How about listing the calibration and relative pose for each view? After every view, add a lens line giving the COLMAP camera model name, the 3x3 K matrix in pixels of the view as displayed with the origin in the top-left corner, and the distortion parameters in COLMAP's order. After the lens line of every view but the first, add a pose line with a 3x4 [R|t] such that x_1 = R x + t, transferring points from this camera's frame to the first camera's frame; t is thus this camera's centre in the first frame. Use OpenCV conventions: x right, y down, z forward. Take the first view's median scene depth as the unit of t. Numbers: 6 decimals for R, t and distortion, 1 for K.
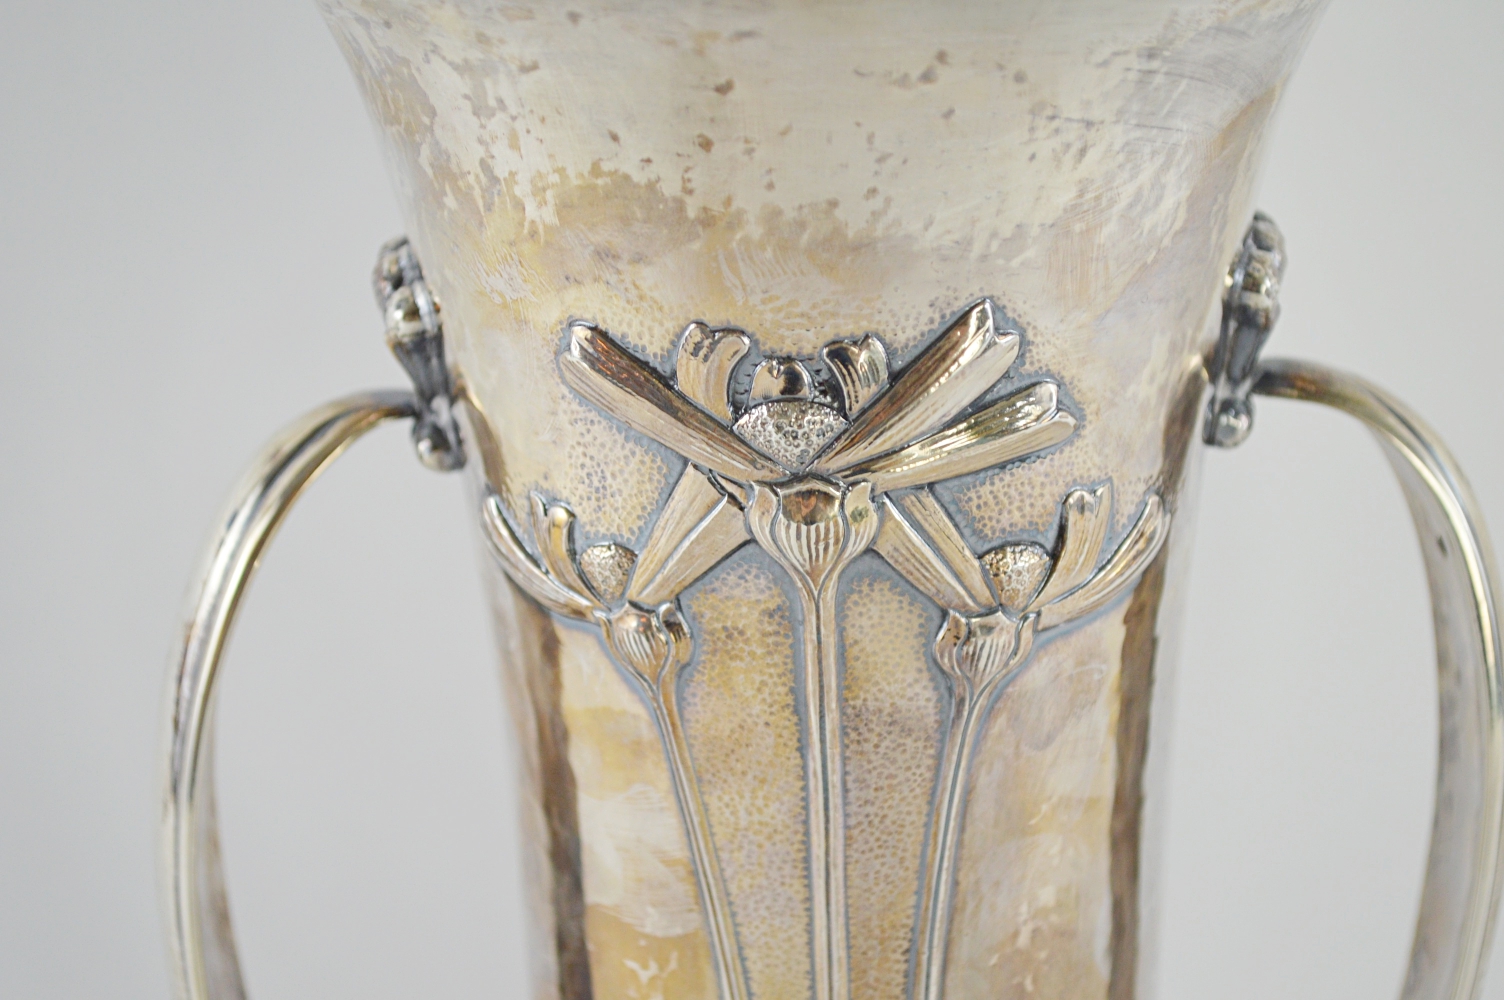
lens RADIAL K [[3452.3, 0, 754.2], [0, 3452.3, 499.7], [0, 0, 1]] dist [-0.077696, 0.000000]
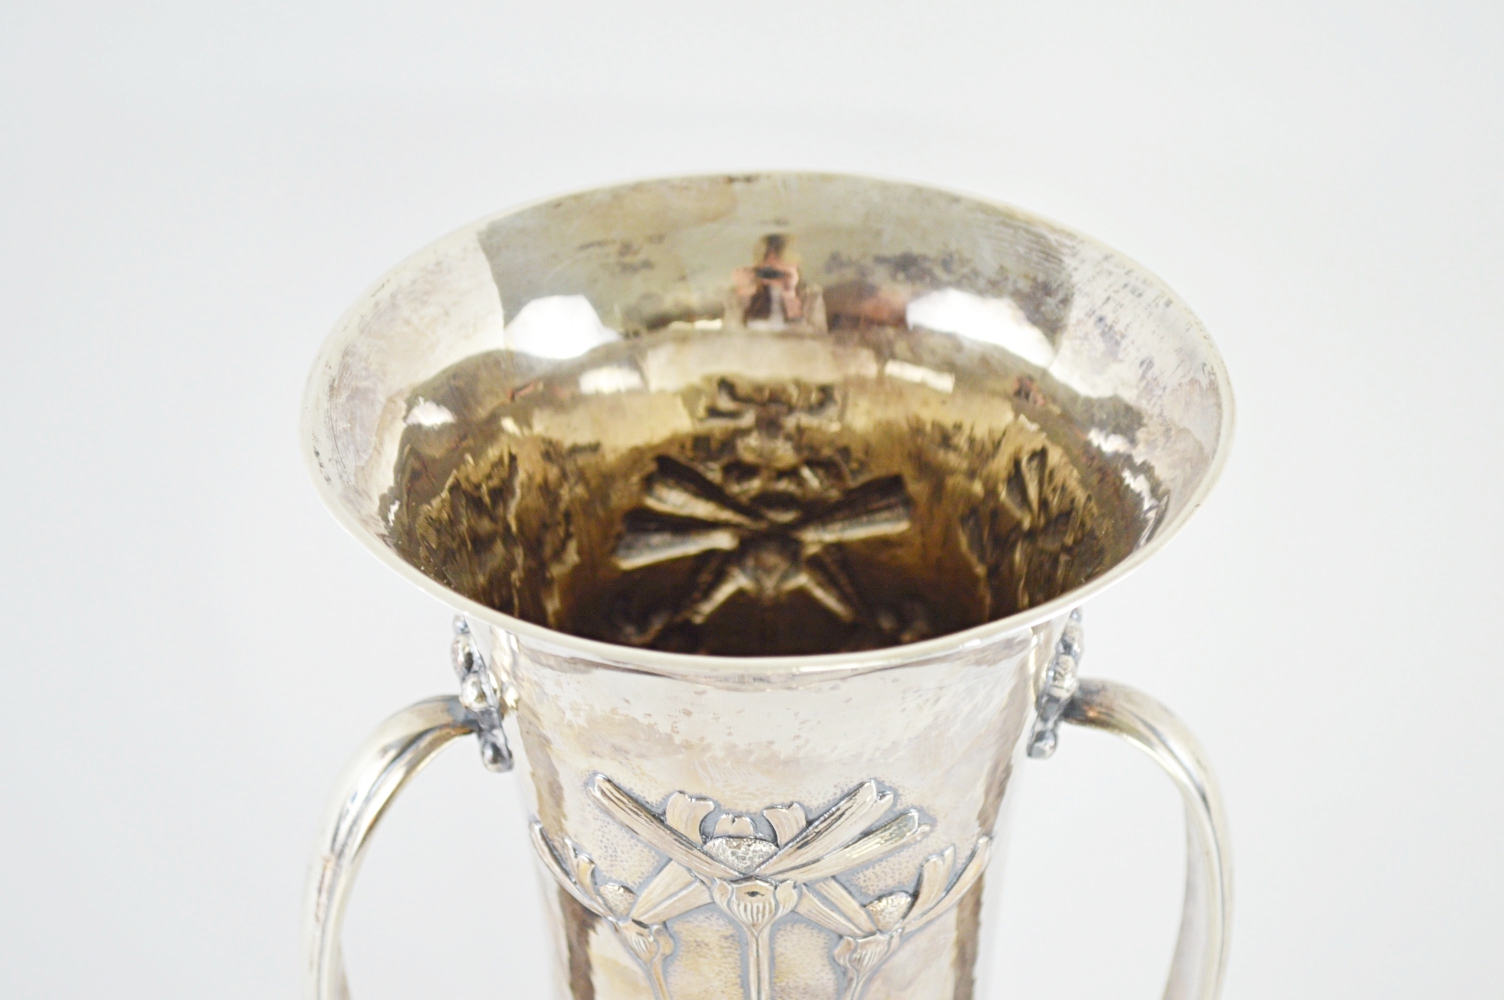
lens RADIAL K [[3452.3, 0, 750.1], [0, 3452.3, 500.8], [0, 0, 1]] dist [-0.077696, 0.000000]
pose [[0.999754, 0.006497, 0.021211, -0.018196], [-0.012123, 0.960766, 0.277094, -0.575931], [-0.018578, -0.277283, 0.960609, -0.404481]]
